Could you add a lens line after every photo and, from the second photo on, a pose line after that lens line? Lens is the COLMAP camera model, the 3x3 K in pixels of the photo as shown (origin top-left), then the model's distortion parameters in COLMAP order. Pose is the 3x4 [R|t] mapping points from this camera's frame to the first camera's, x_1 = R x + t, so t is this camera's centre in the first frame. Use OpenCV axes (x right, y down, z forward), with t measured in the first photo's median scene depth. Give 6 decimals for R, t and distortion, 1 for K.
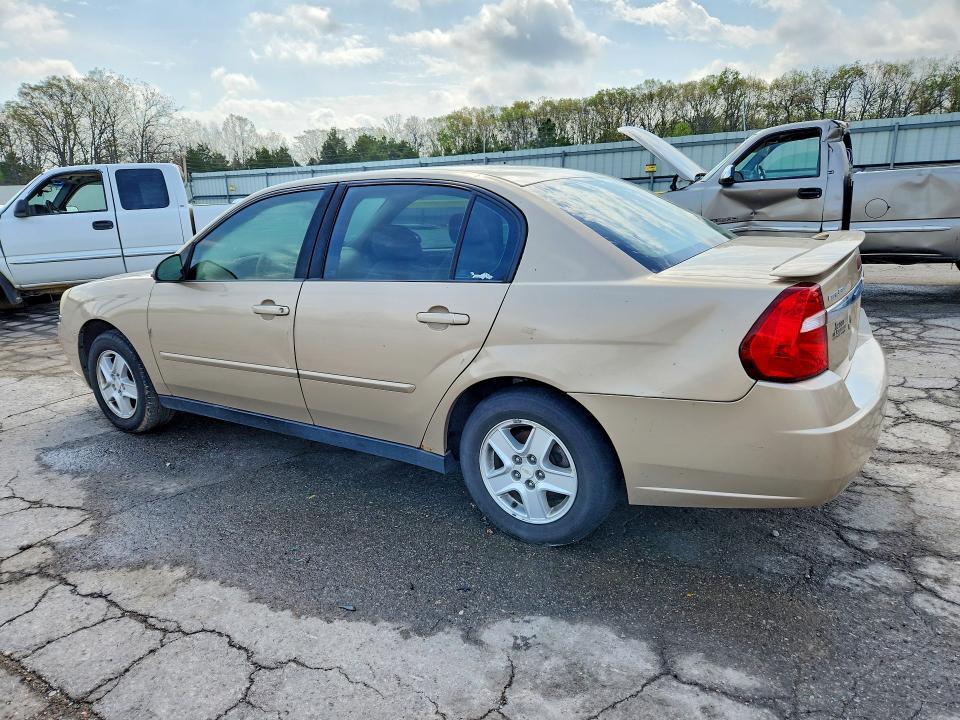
lens RADIAL K [[704.4, 0, 480.5], [0, 704.4, 364.4], [0, 0, 1]] dist [-0.013652, -0.005965]
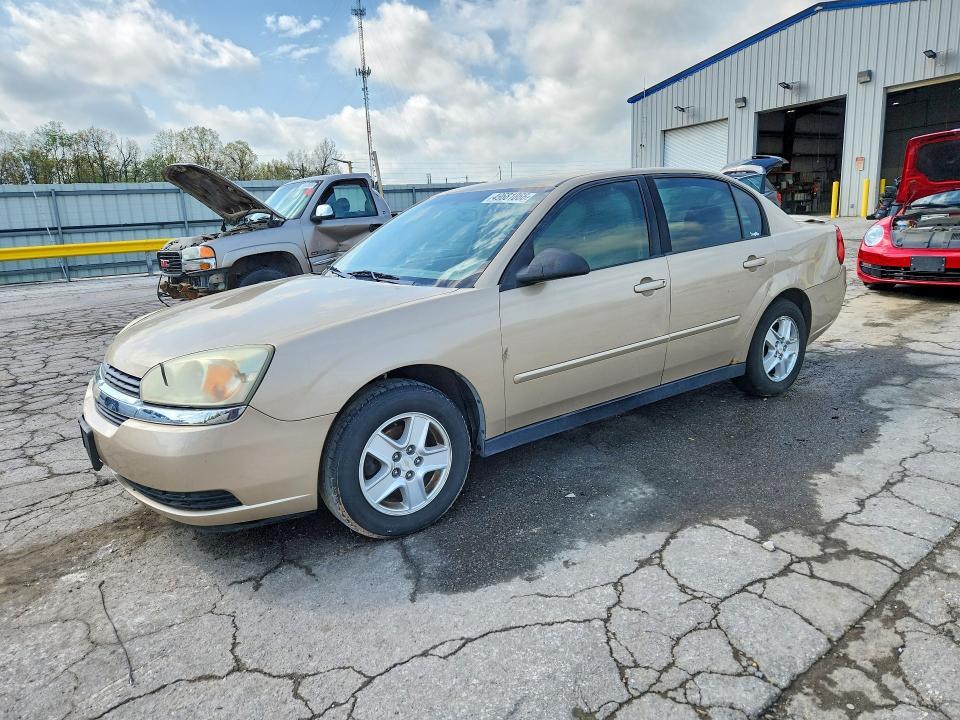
lens RADIAL K [[704.4, 0, 480.5], [0, 704.4, 355.6], [0, 0, 1]] dist [-0.013652, -0.005965]
pose [[0.341011, -0.209181, 0.916490, -1.685693], [0.251431, 0.959705, 0.125490, -0.213550], [-0.905811, 0.187641, 0.379865, 1.002795]]
